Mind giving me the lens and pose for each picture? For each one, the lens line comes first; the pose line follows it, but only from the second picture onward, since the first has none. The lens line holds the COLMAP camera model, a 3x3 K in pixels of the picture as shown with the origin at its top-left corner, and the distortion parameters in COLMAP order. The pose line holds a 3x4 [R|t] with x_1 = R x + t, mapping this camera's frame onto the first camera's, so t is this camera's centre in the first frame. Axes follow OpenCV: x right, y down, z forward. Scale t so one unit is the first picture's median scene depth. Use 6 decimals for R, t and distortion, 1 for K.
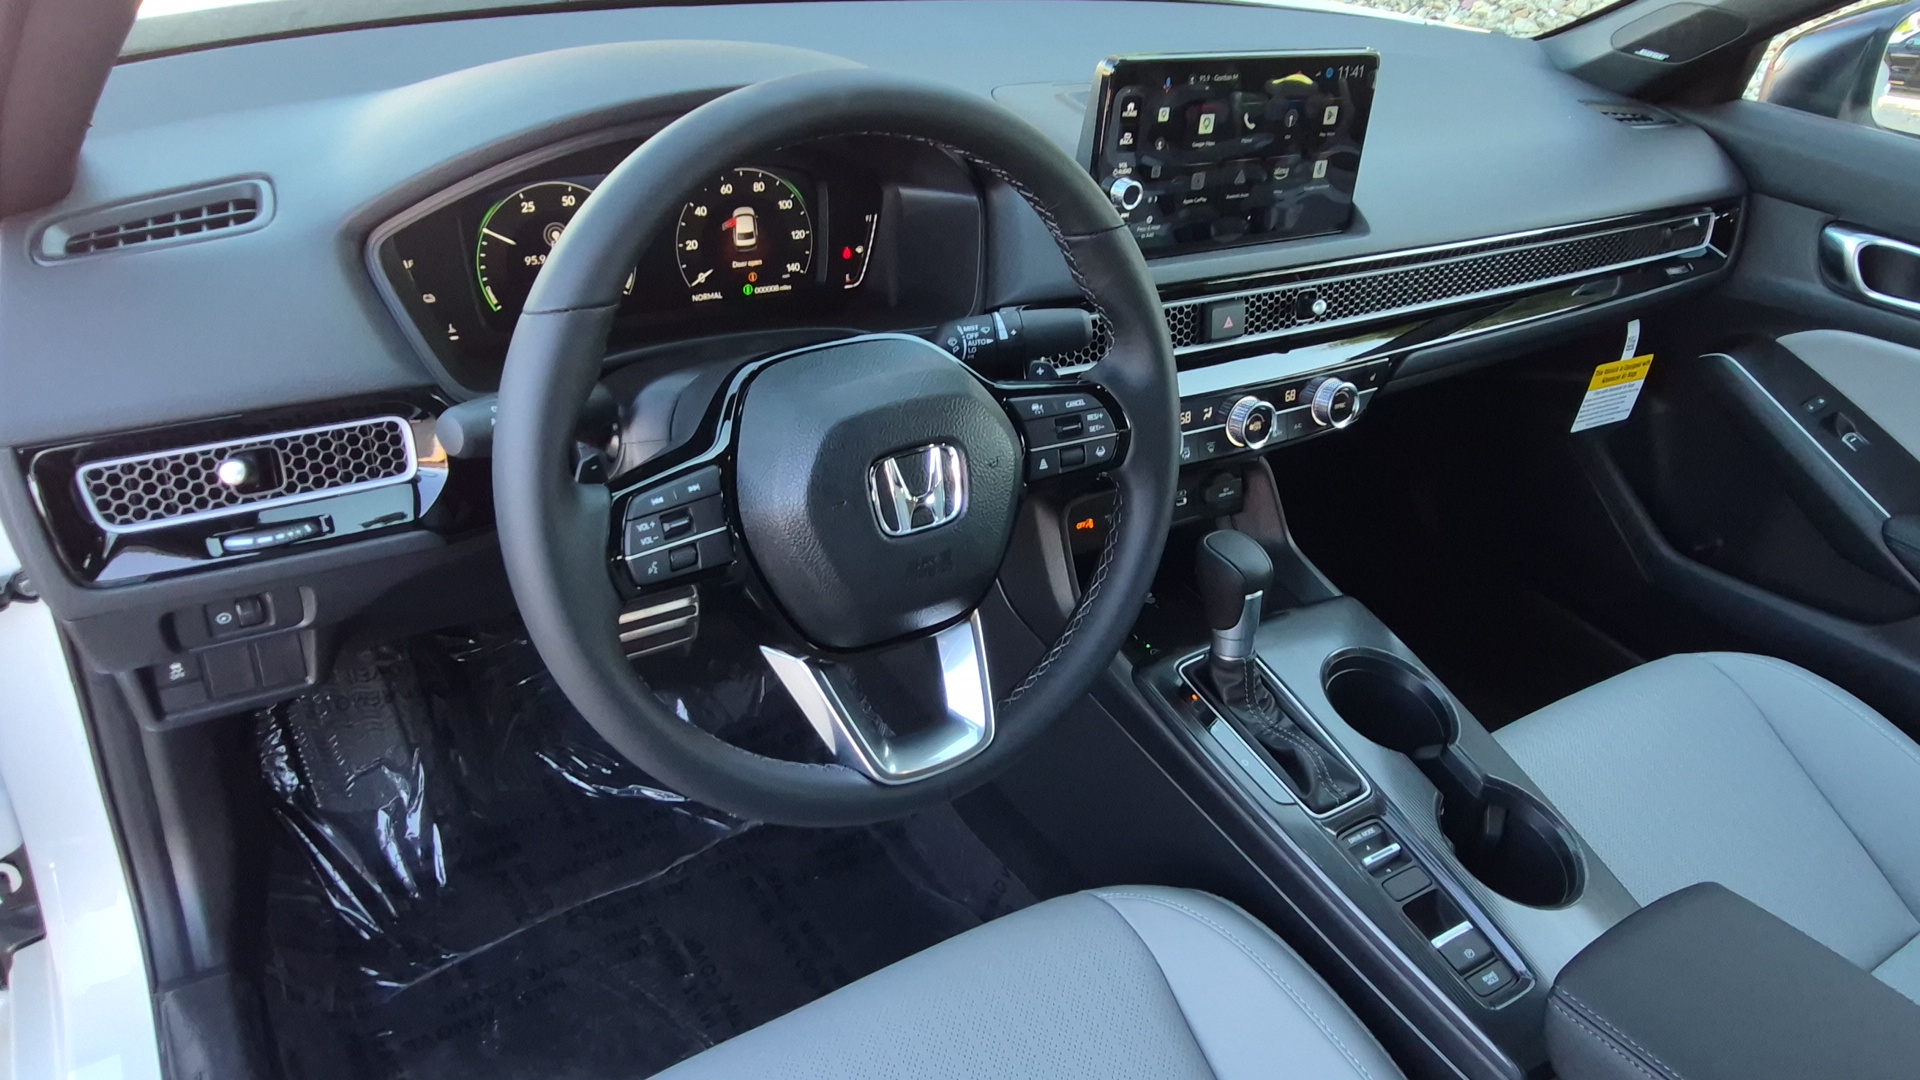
lens RADIAL K [[1247.2, 0, 973.2], [0, 1247.2, 496.4], [0, 0, 1]] dist [-0.011535, 0.007208]
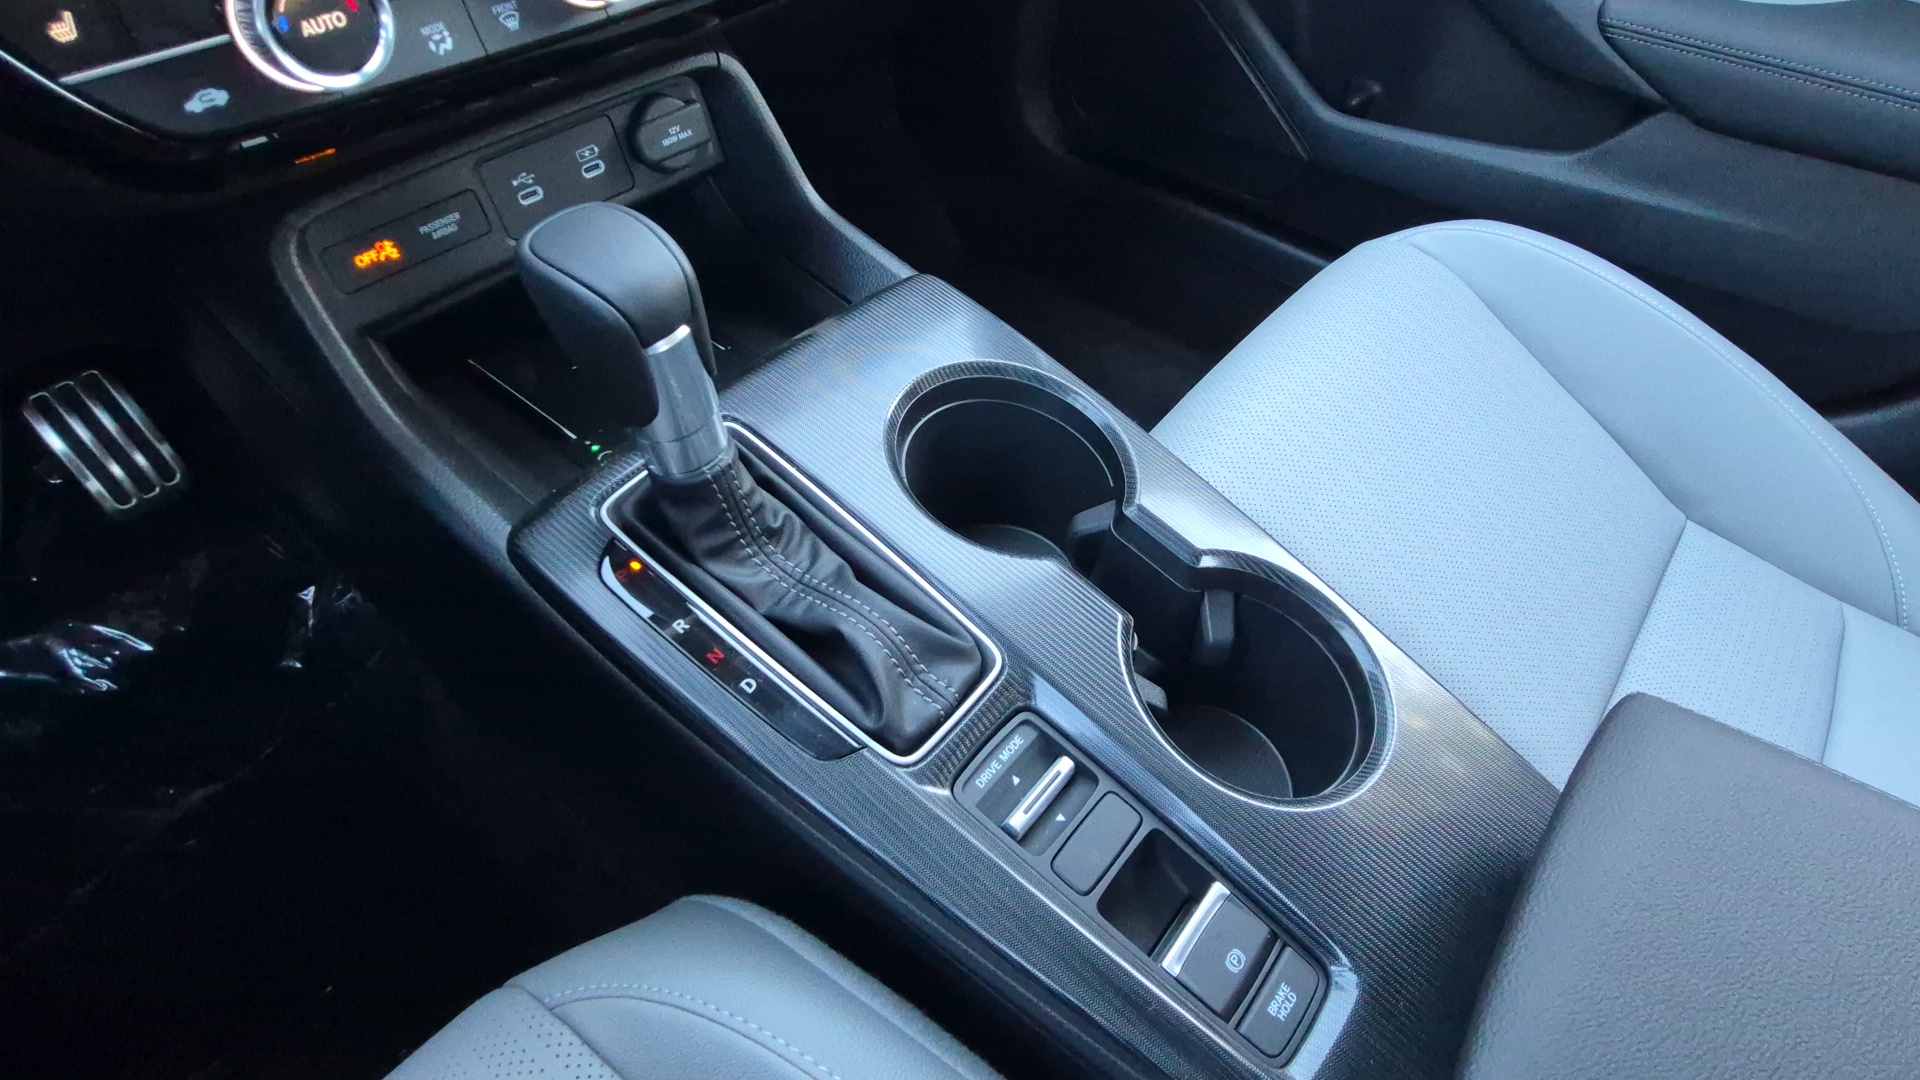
lens RADIAL K [[1008.6, 0, 967.9], [0, 1008.6, 524.1], [0, 0, 1]] dist [-0.009706, -0.000013]
pose [[0.944848, -0.275653, 0.176852, 0.236594], [0.206580, 0.920636, 0.331290, 0.041400], [-0.254138, -0.276485, 0.926806, 0.604989]]
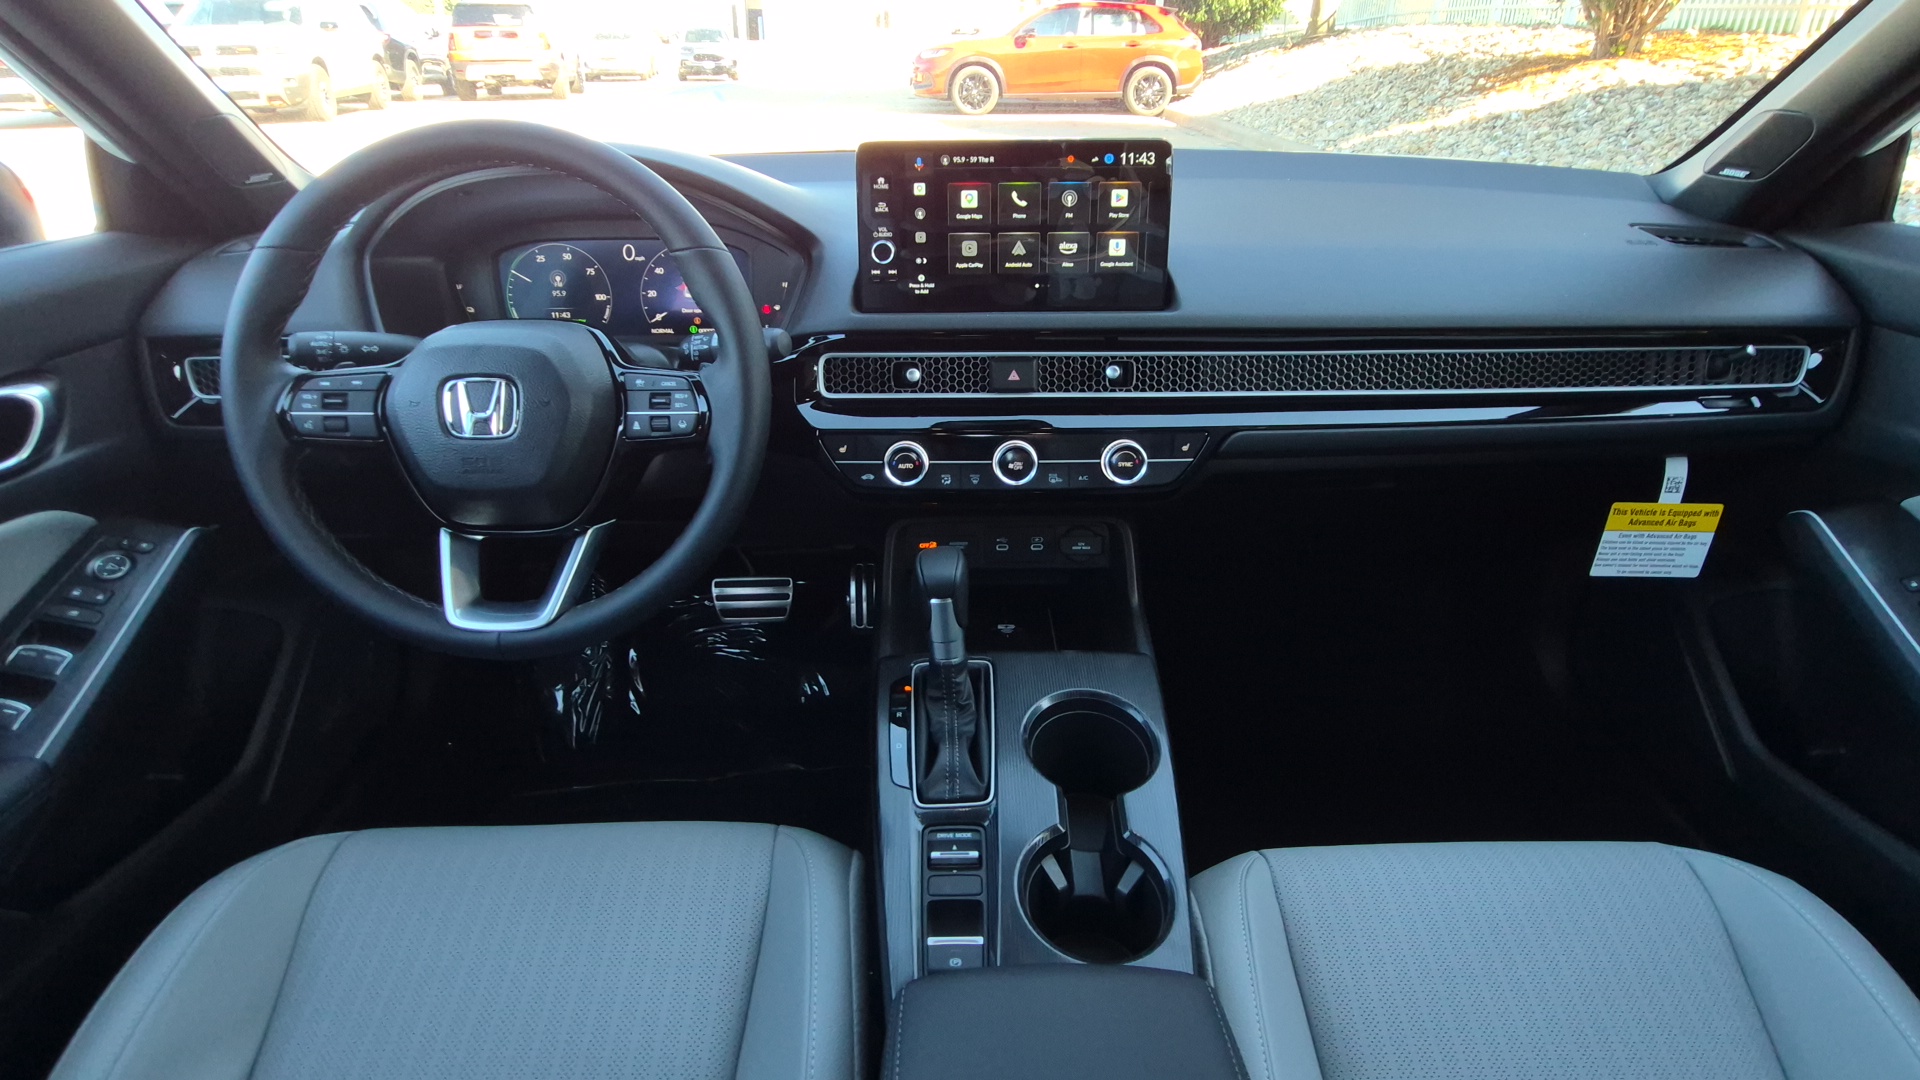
lens RADIAL K [[1008.6, 0, 978.7], [0, 1008.6, 511.1], [0, 0, 1]] dist [-0.009706, -0.000013]
pose [[0.851551, 0.118329, -0.510744, 0.687589], [-0.187308, 0.978566, -0.085580, 0.070435], [0.489670, 0.168542, 0.855463, 0.218138]]
